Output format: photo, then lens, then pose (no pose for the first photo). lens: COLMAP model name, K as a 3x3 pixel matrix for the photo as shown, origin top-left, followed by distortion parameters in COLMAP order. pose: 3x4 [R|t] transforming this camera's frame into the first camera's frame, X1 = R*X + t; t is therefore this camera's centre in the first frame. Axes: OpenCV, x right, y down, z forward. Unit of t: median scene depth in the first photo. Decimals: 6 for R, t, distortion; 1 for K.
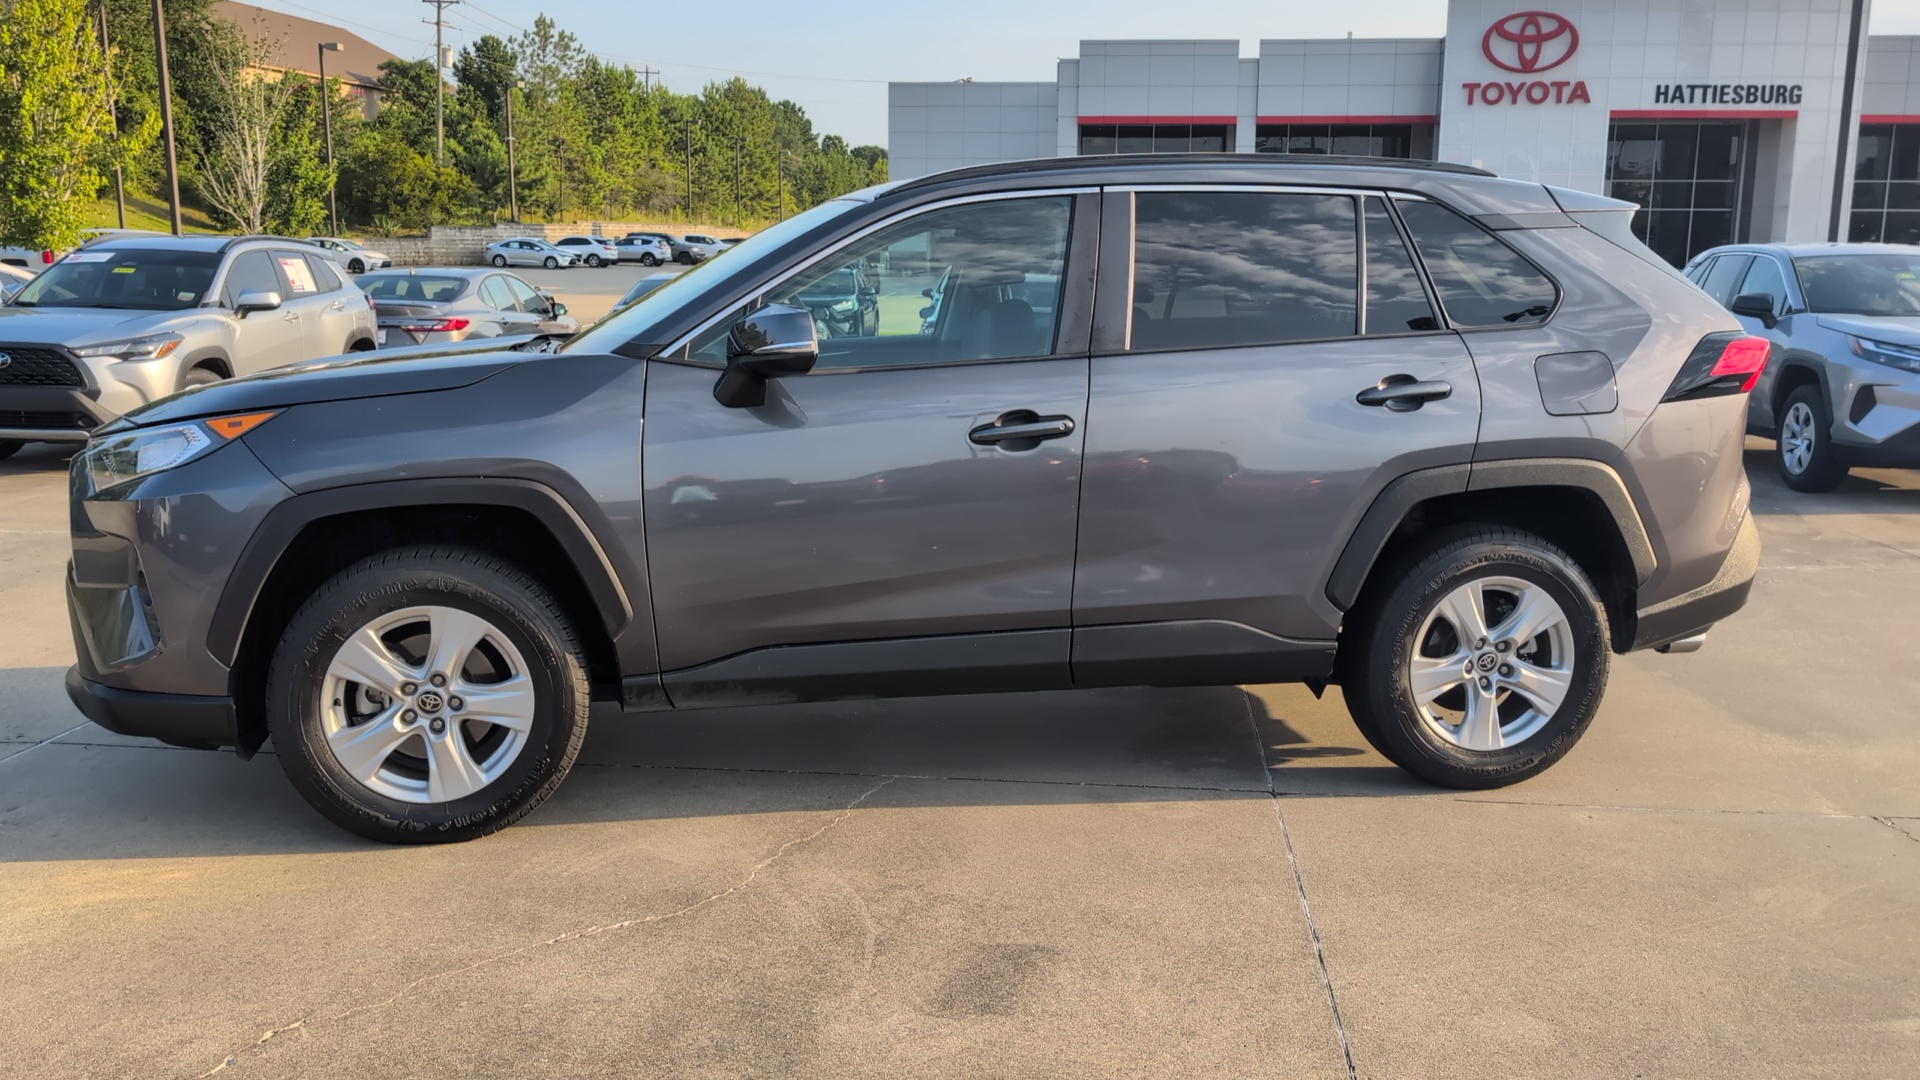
lens RADIAL K [[1619.2, 0, 960.0], [0, 1619.2, 540.0], [0, 0, 1]] dist [0.015198, -0.016327]
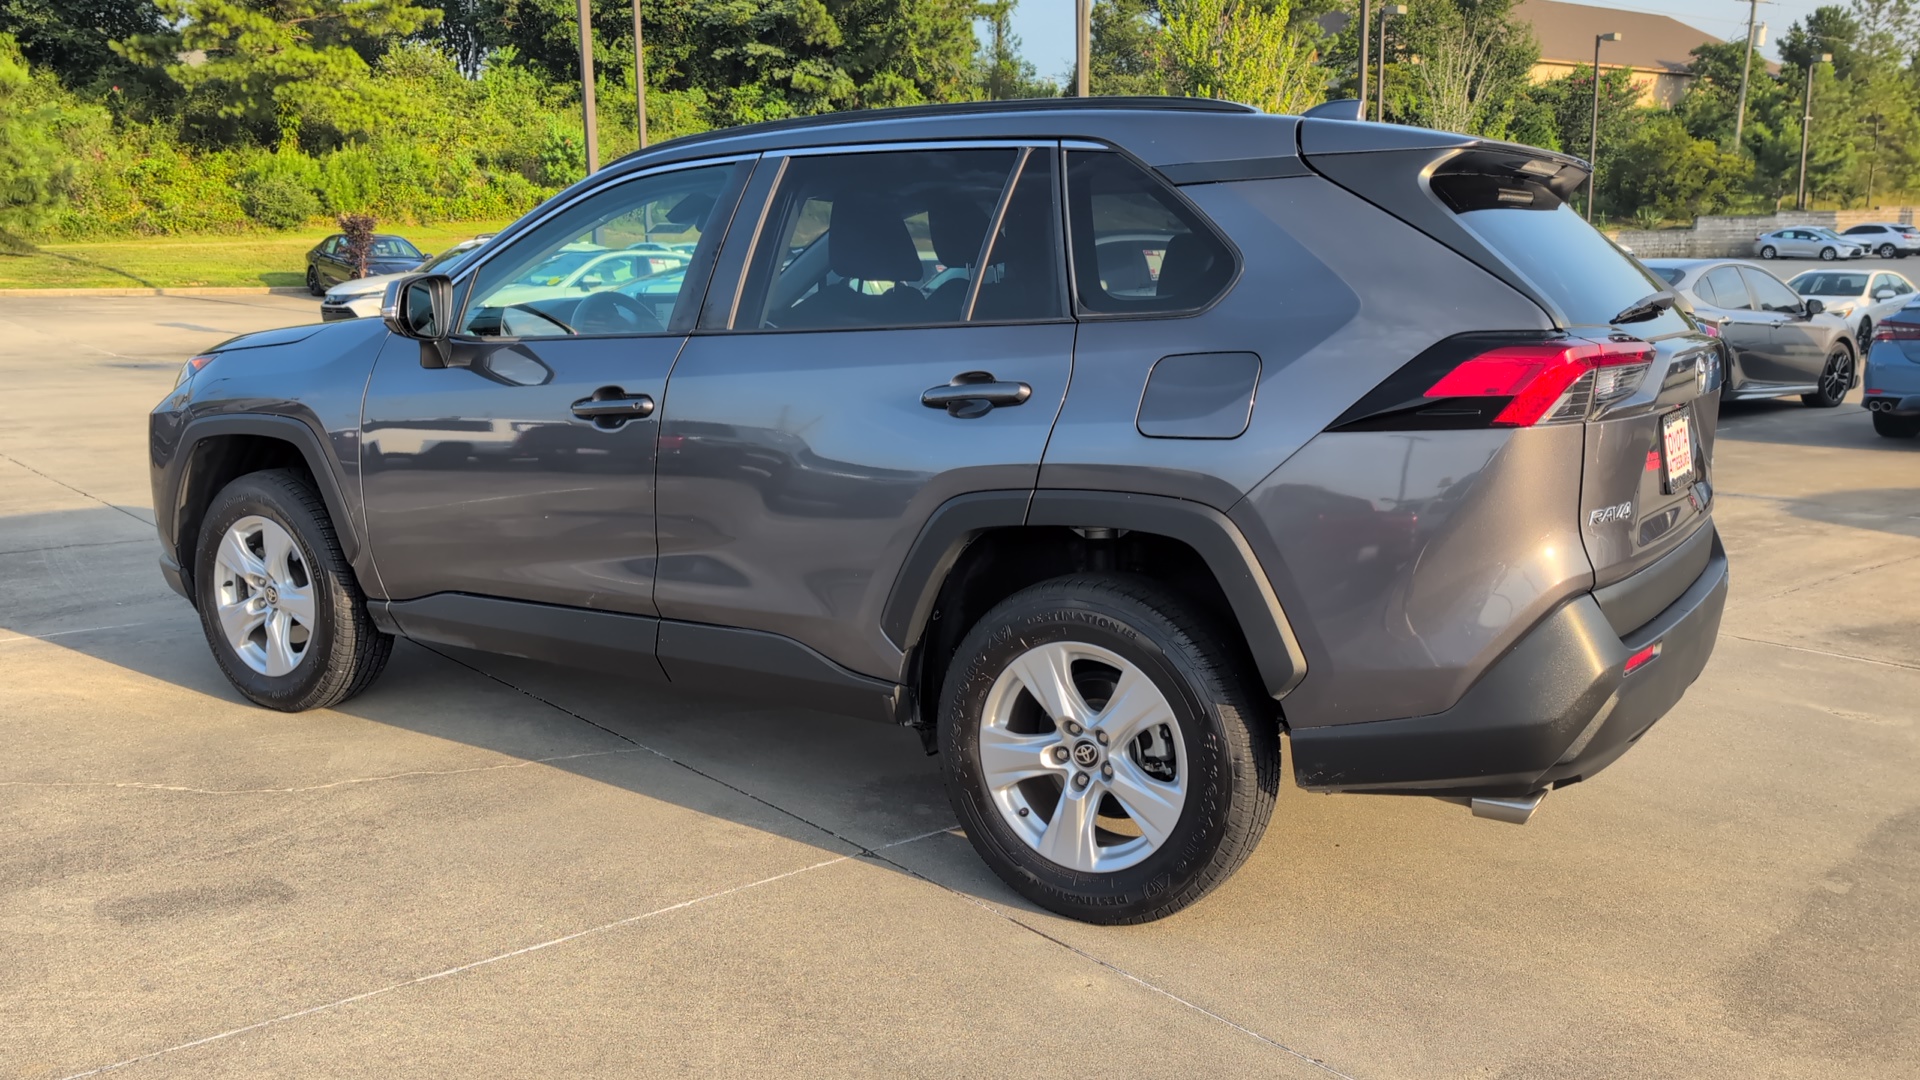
lens RADIAL K [[1619.2, 0, 960.0], [0, 1619.2, 540.0], [0, 0, 1]] dist [0.015198, -0.016327]
pose [[0.713492, 0.115404, -0.691094, 0.057986], [-0.113017, 0.992382, 0.049036, -0.004019], [0.691489, 0.043118, 0.721099, 0.029558]]
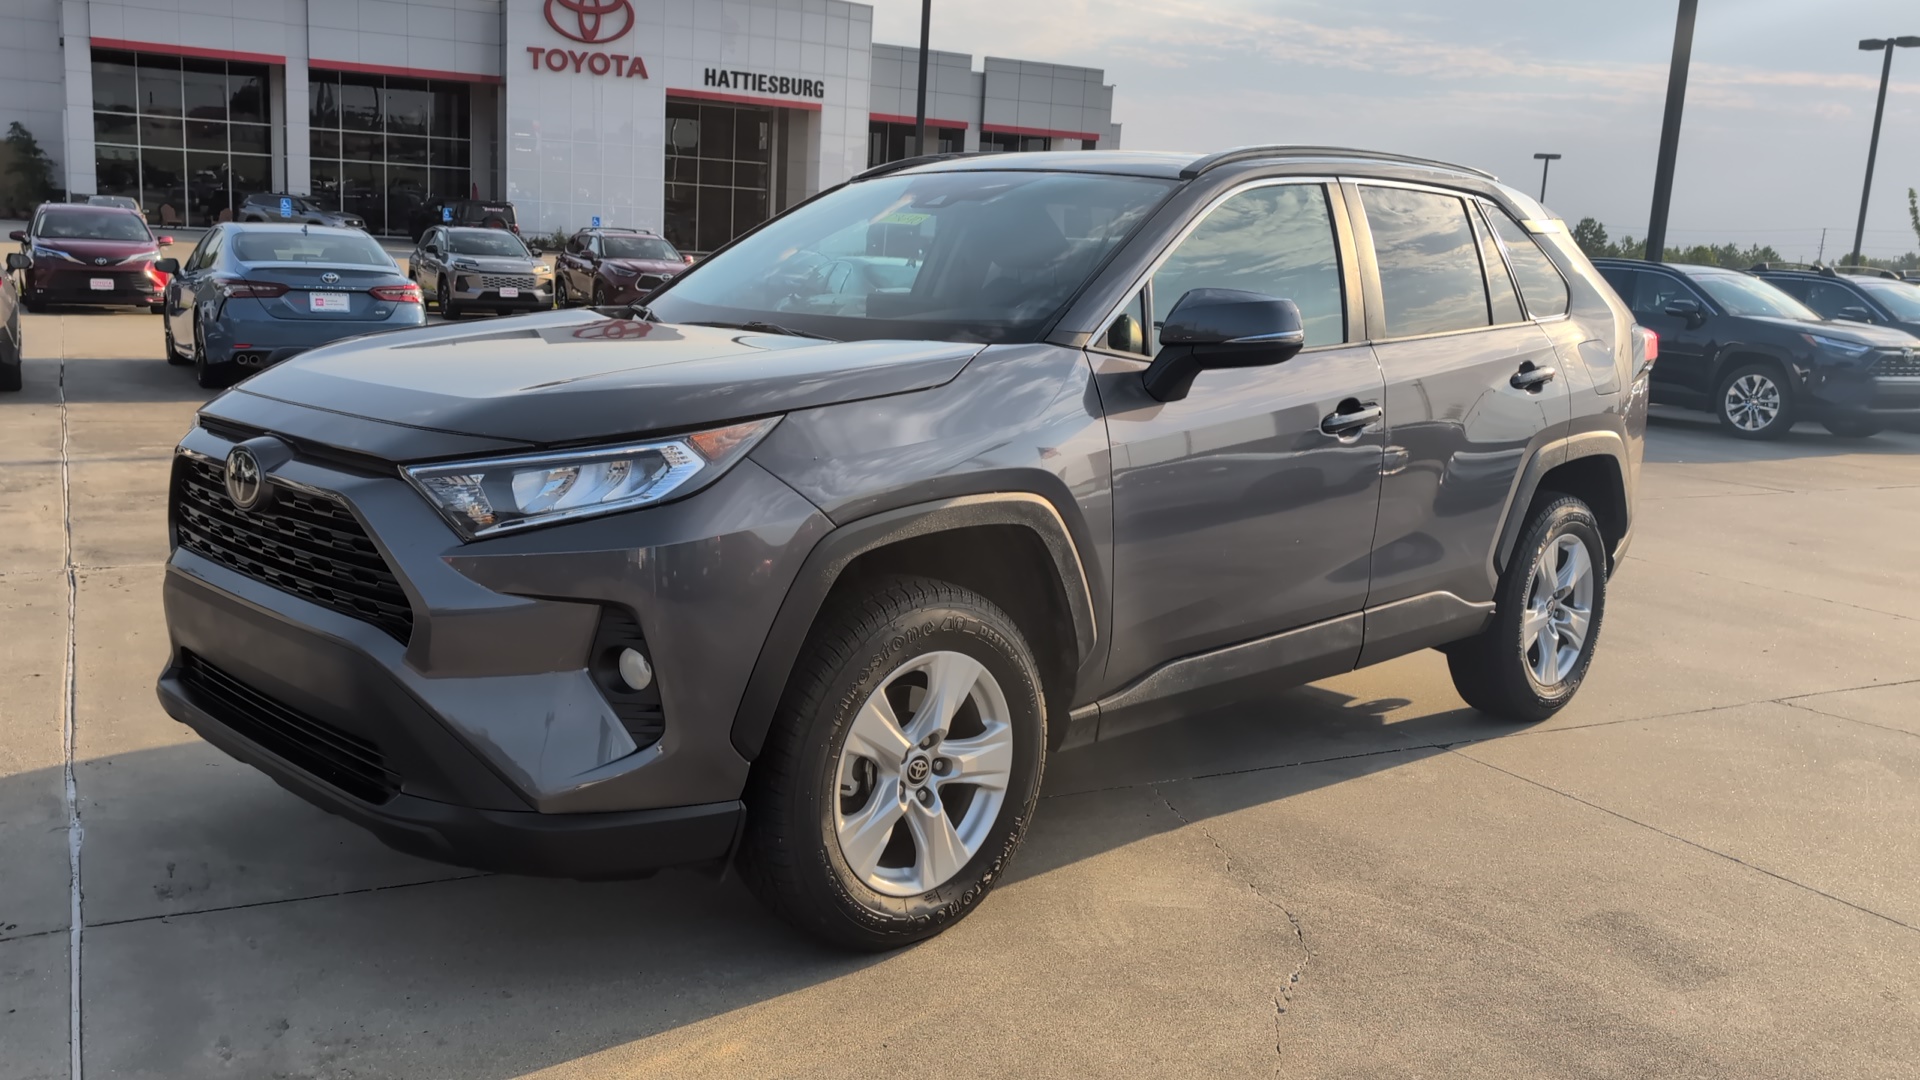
lens RADIAL K [[1619.2, 0, 960.0], [0, 1619.2, 540.0], [0, 0, 1]] dist [0.015198, -0.016327]
pose [[0.826893, -0.063533, 0.558759, -0.048462], [0.050595, 0.997973, 0.038599, -0.002886], [-0.560079, -0.003647, 0.828431, 0.020293]]
